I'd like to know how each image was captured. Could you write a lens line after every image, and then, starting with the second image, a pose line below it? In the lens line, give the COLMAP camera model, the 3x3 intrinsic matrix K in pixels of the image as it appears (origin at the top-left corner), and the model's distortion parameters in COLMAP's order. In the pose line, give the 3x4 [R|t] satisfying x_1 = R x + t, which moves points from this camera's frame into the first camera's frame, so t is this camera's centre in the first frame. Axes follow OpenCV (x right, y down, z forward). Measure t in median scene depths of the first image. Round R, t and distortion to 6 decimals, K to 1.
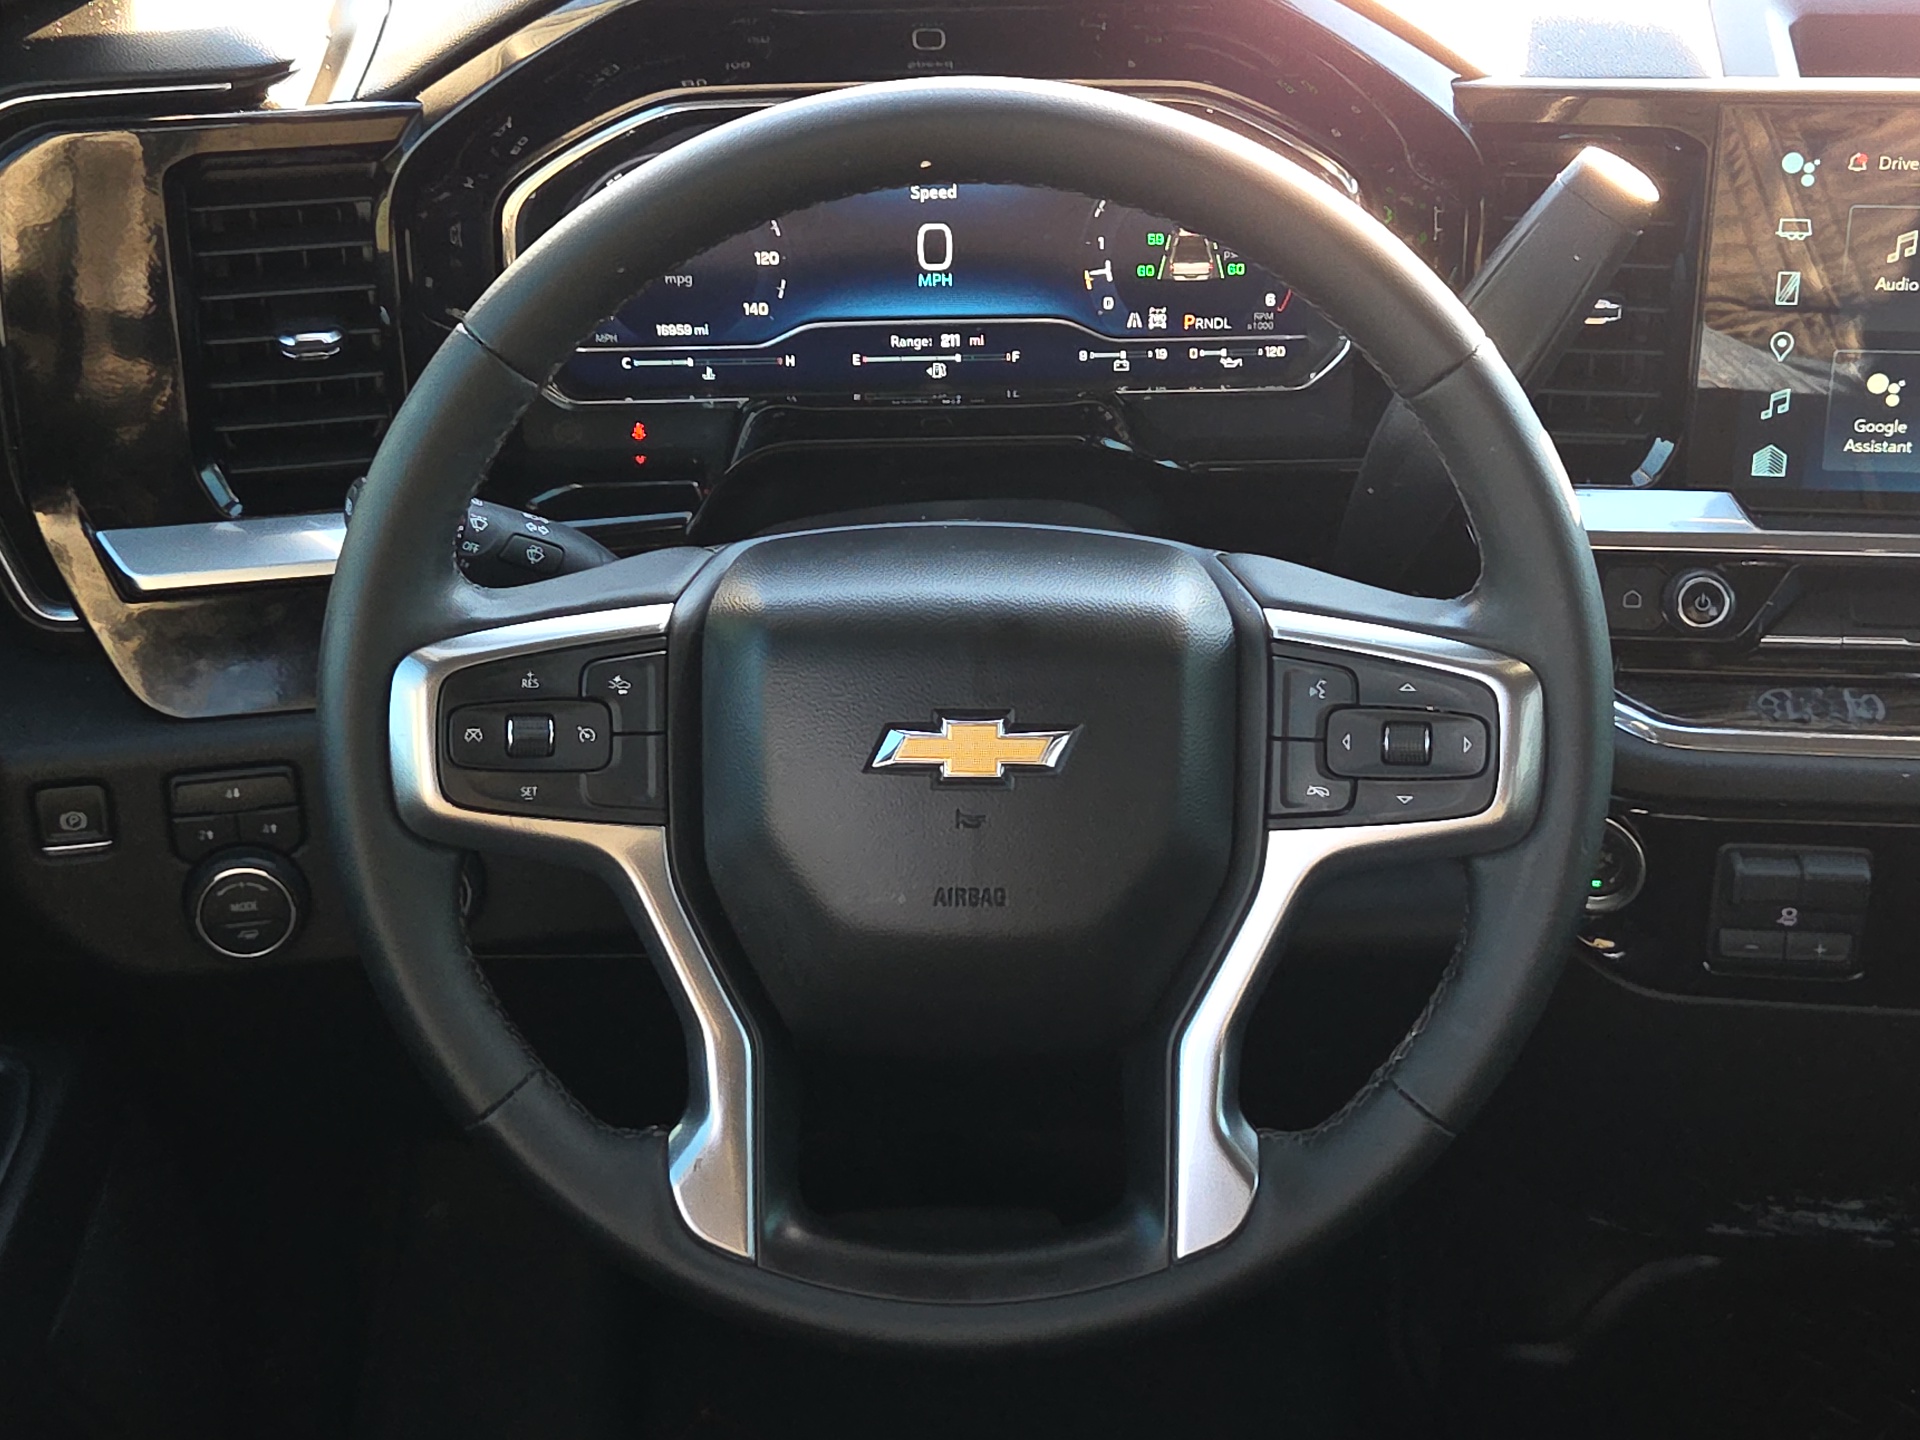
lens RADIAL K [[2988.3, 0, 1004.9], [0, 2988.3, 697.9], [0, 0, 1]] dist [0.091279, 0.000000]
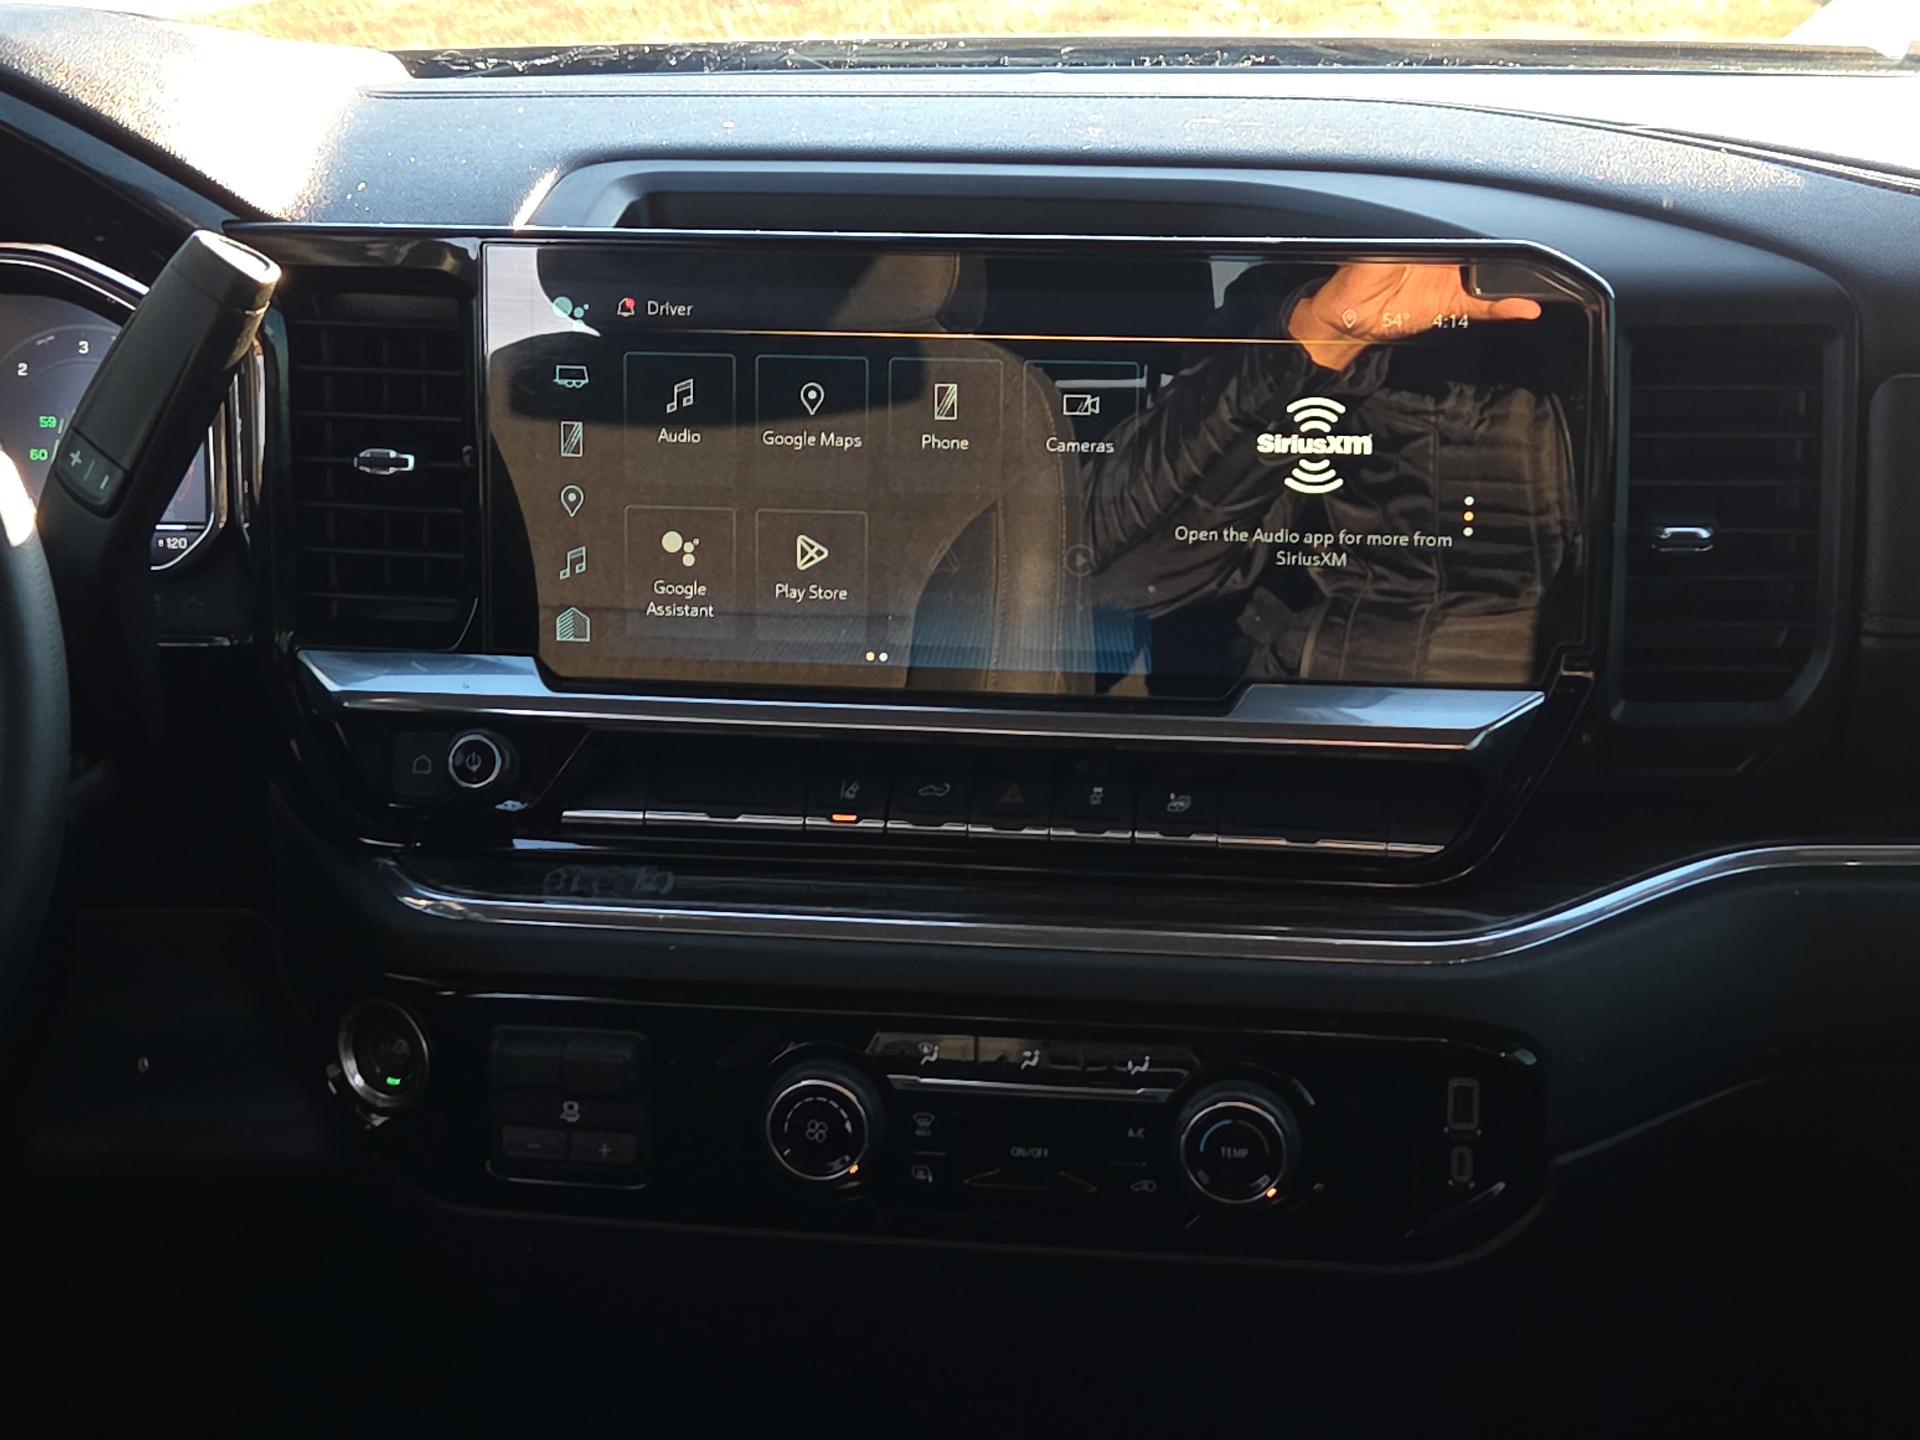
lens RADIAL K [[3362.5, 0, 962.4], [0, 3362.5, 721.8], [0, 0, 1]] dist [0.094737, 0.000000]
pose [[0.995268, 0.021072, -0.094854, 0.450127], [-0.041313, 0.975339, -0.216810, 0.165693], [0.087947, 0.219703, 0.971595, -0.011080]]
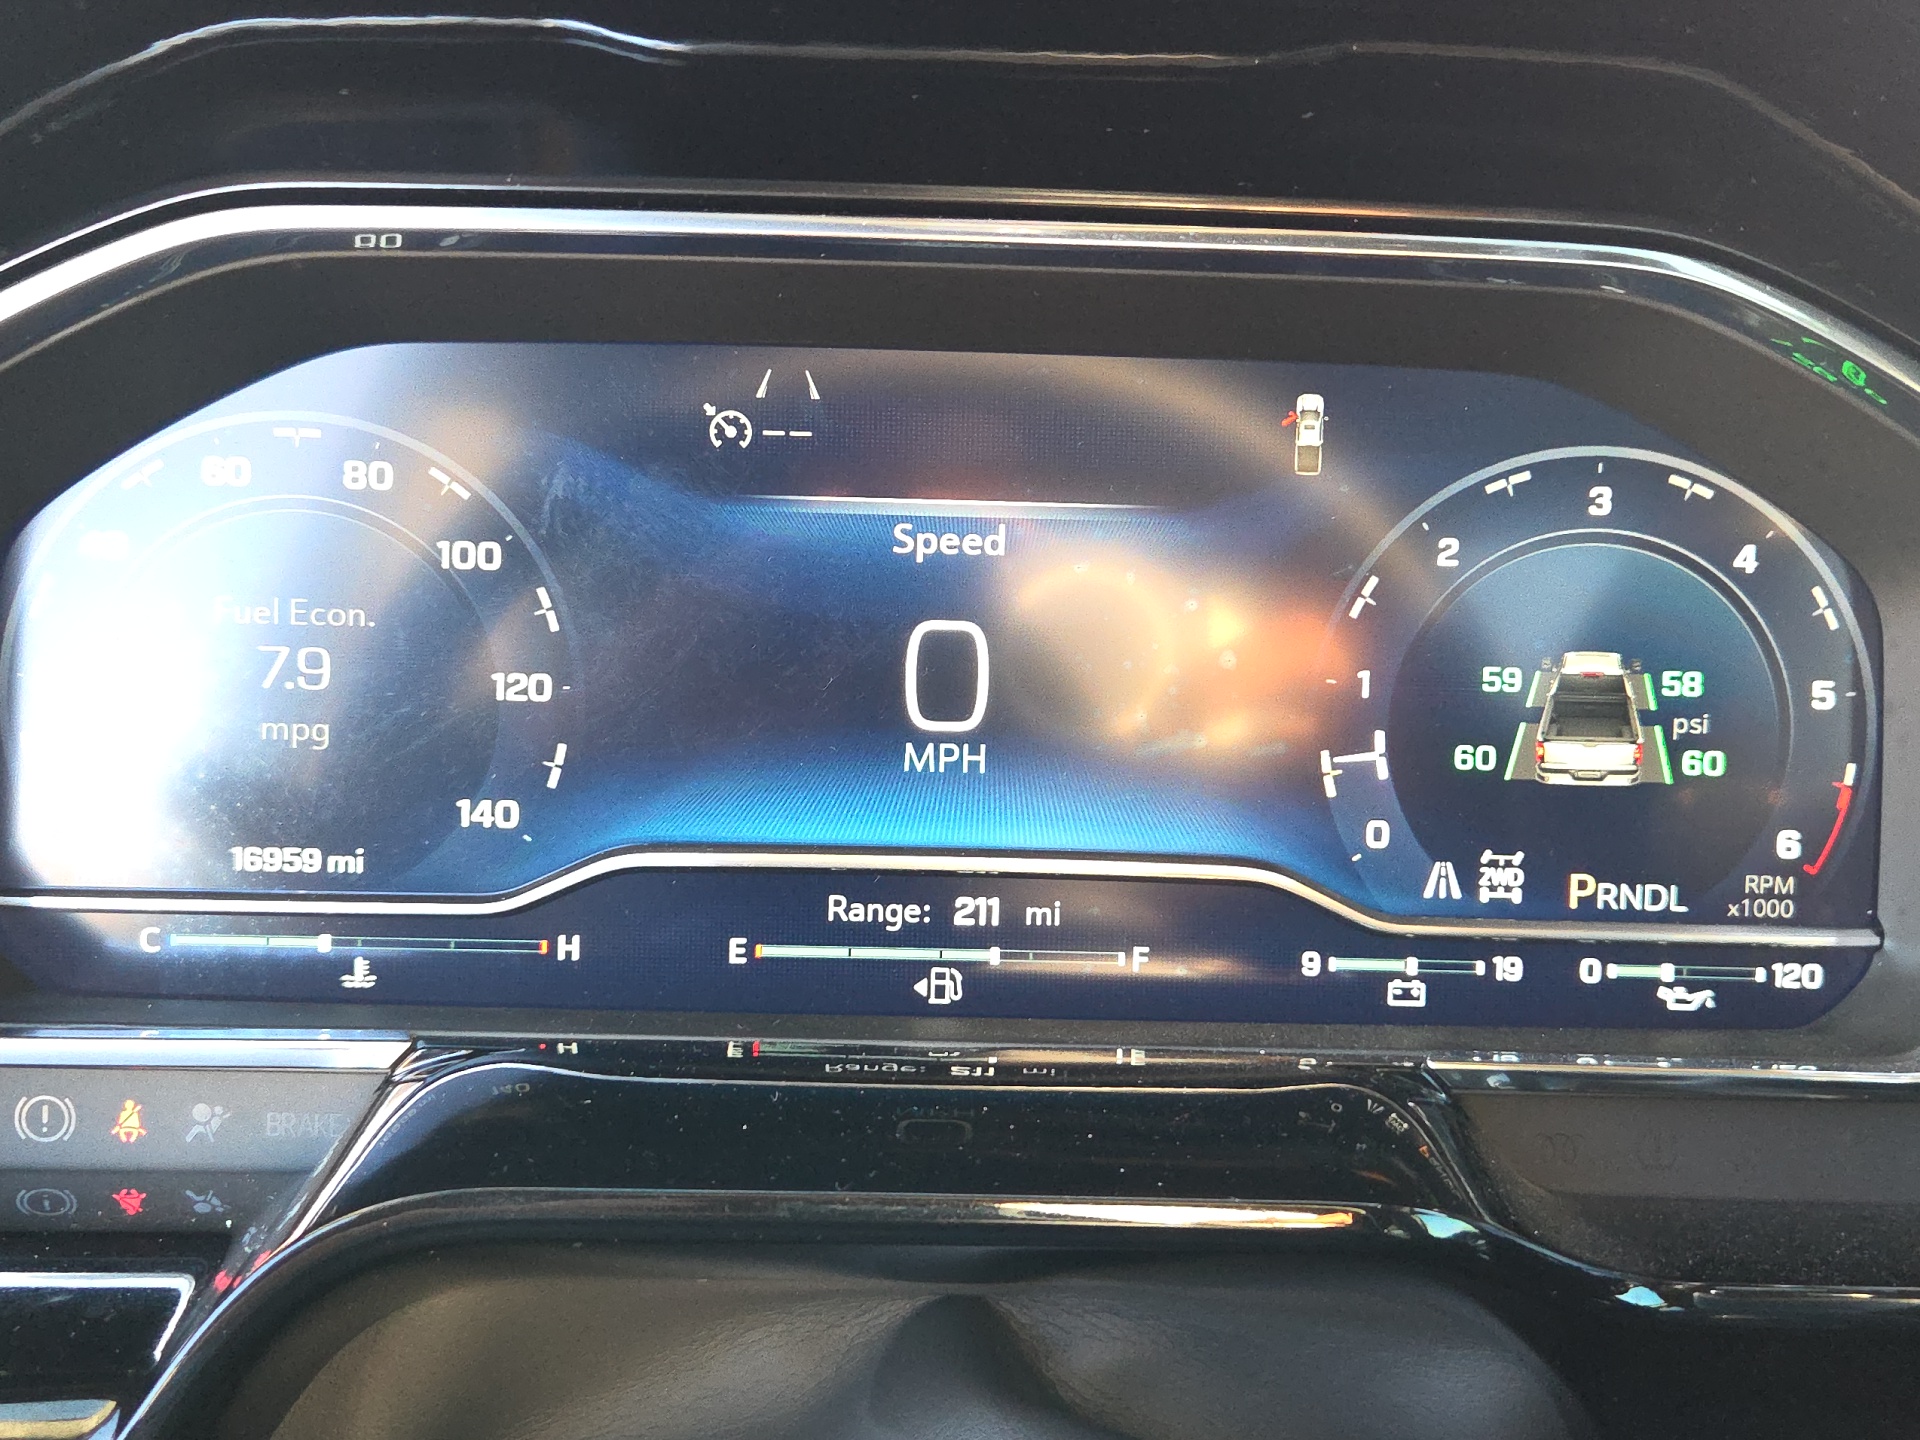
lens RADIAL K [[1624.1, 0, 960.6], [0, 1624.1, 716.9], [0, 0, 1]] dist [0.040817, -0.019767]
pose [[0.998848, 0.035210, -0.032605, -0.014430], [-0.042307, 0.966794, -0.252030, -0.091002], [0.022648, 0.253119, 0.967170, 0.793419]]
